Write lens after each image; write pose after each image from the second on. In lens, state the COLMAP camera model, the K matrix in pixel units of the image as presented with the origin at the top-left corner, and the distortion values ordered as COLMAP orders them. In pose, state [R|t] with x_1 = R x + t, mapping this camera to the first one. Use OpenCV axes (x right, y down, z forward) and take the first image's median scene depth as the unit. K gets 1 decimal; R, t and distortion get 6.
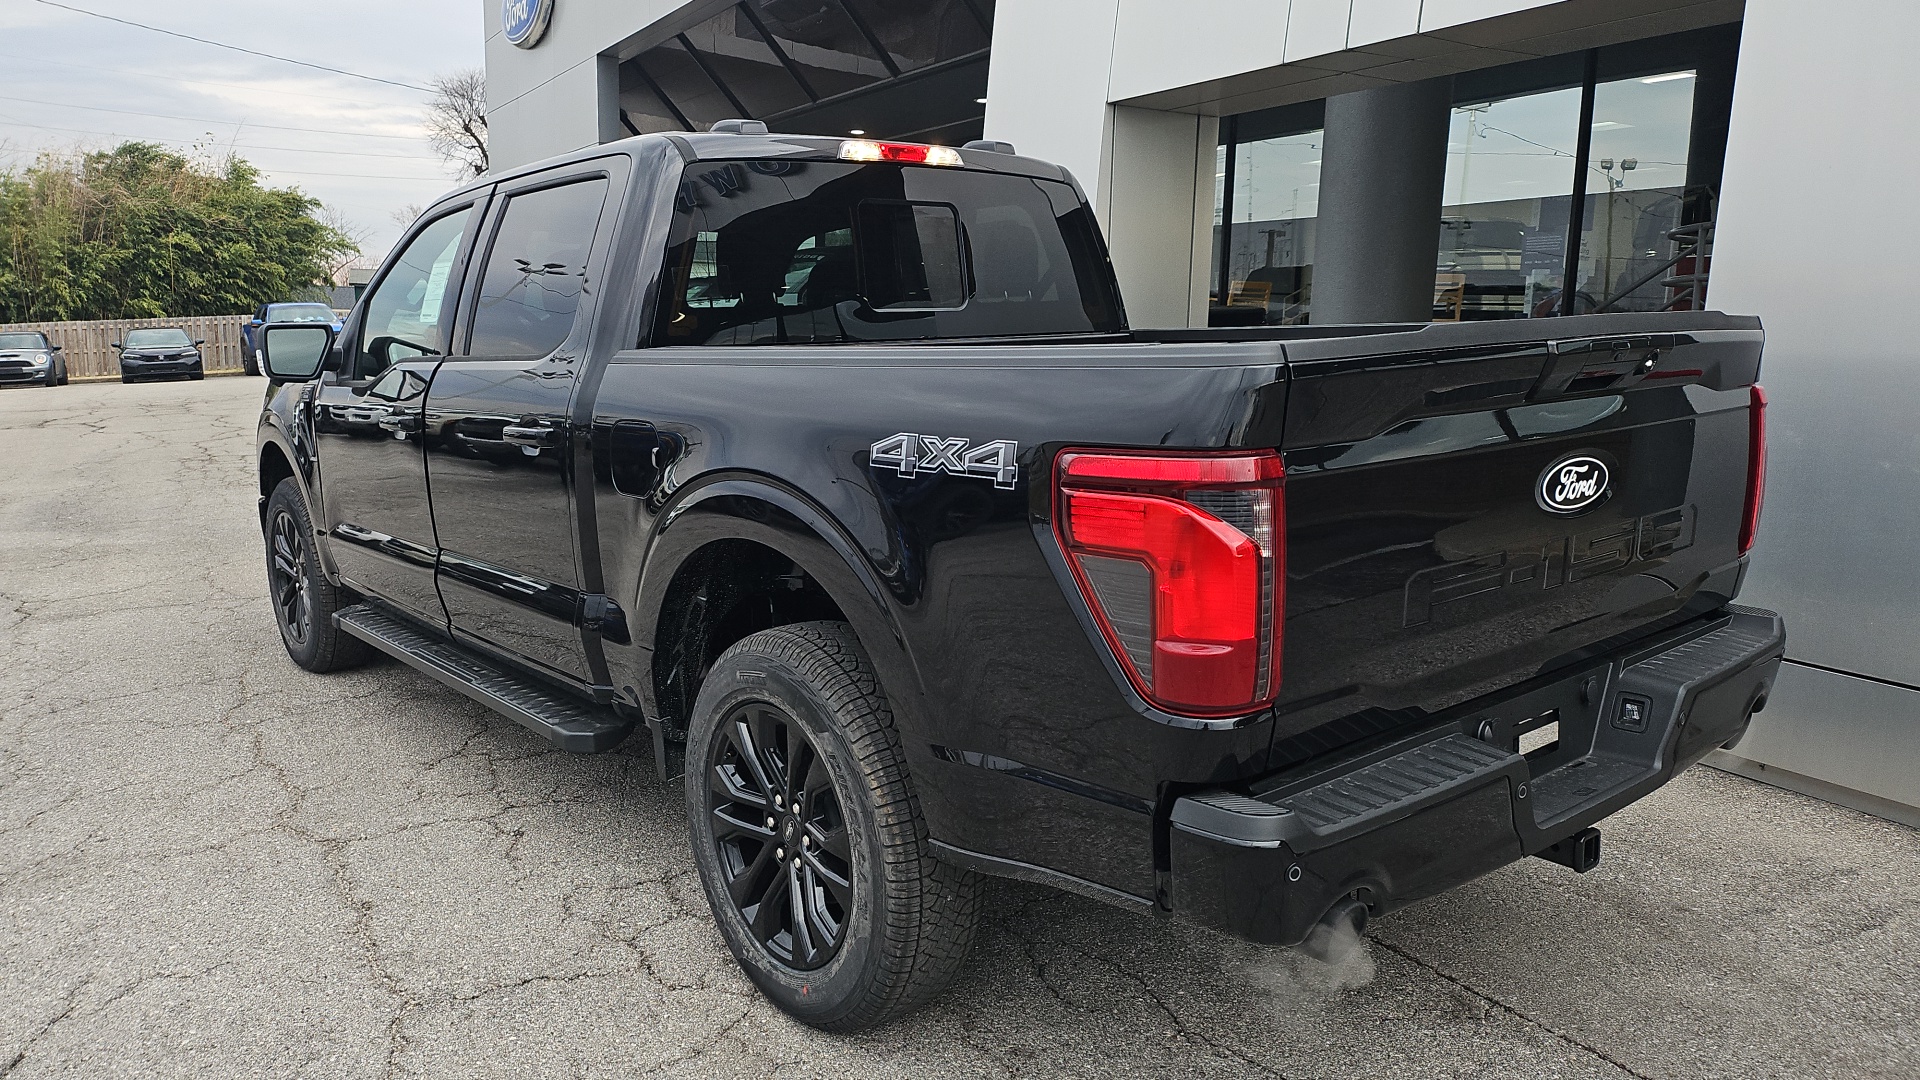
lens RADIAL K [[1348.4, 0, 954.3], [0, 1348.4, 536.7], [0, 0, 1]] dist [0.054039, -0.023263]
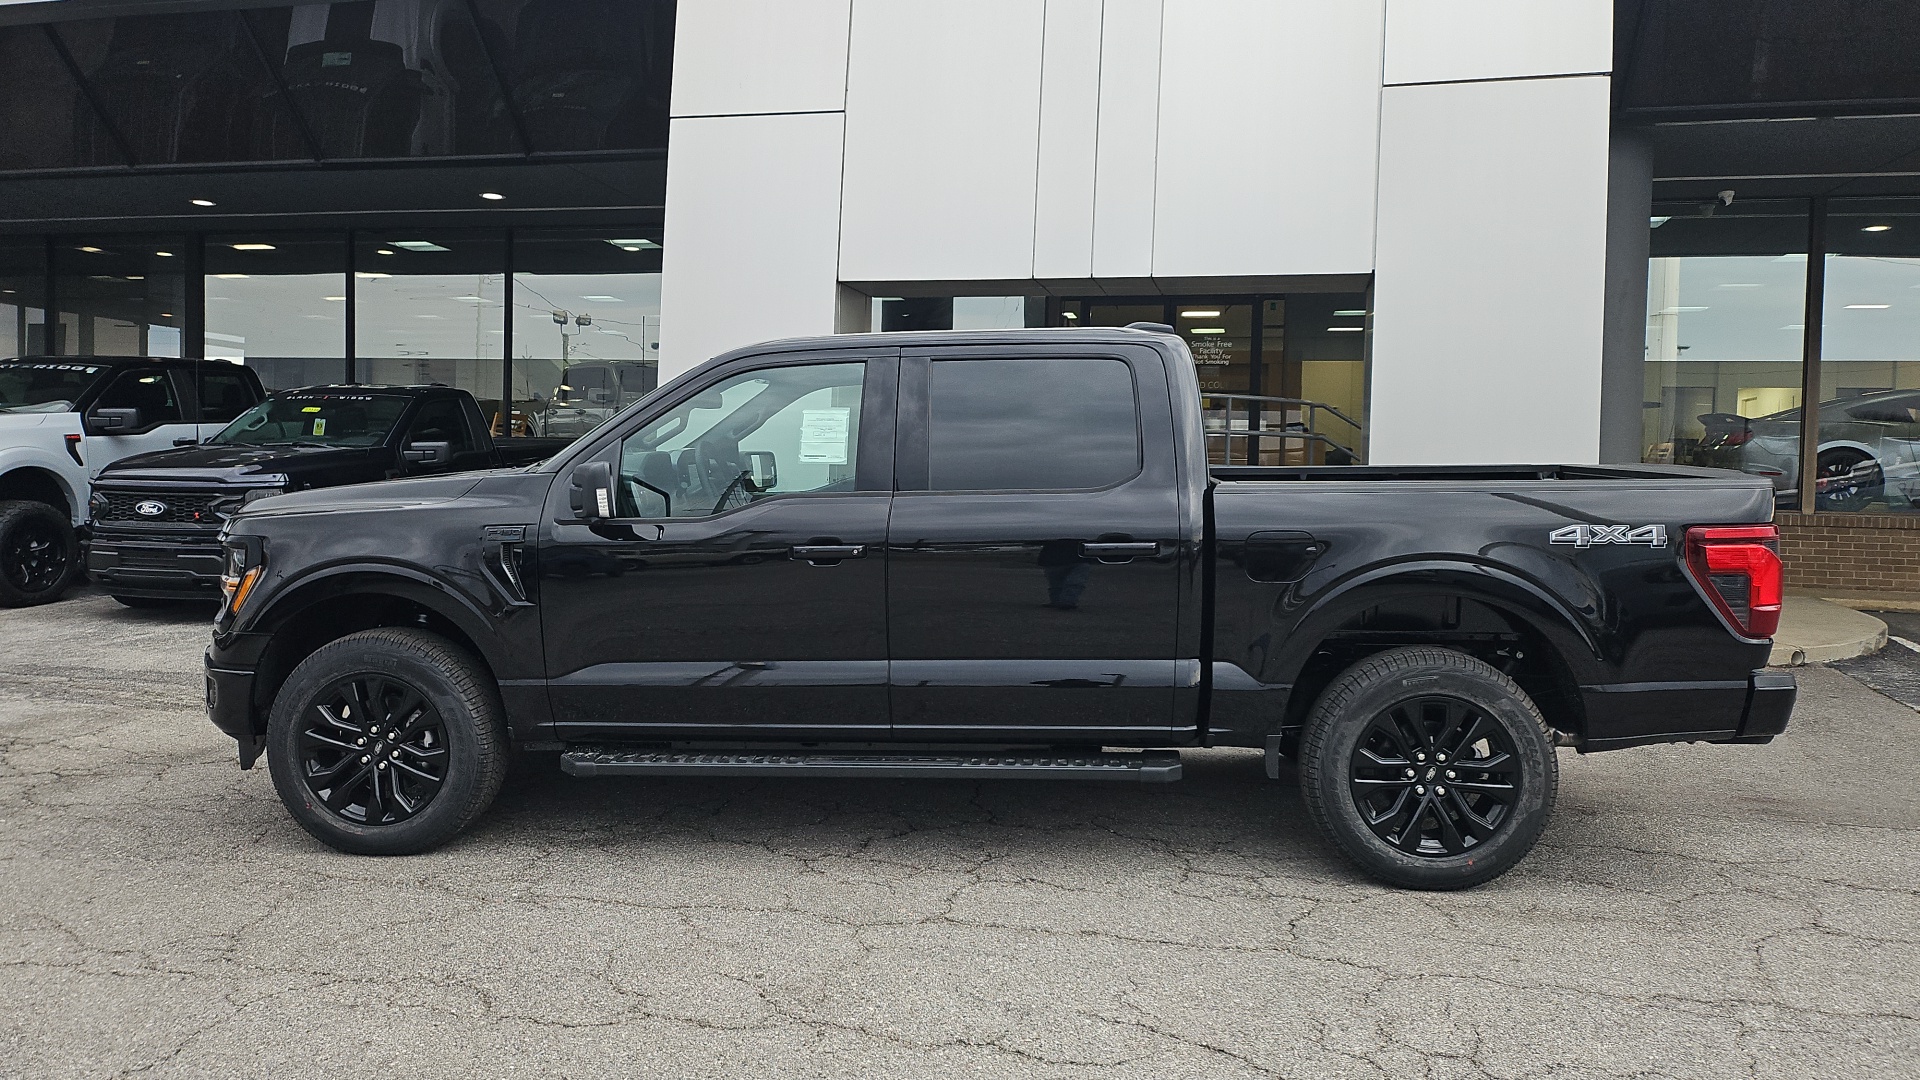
lens RADIAL K [[1348.4, 0, 957.7], [0, 1348.4, 544.1], [0, 0, 1]] dist [0.054039, -0.023263]
pose [[0.688951, -0.037999, 0.723811, -1.777932], [0.103057, 0.993615, -0.045929, -0.044944], [-0.717444, 0.106237, 0.688468, 0.261445]]
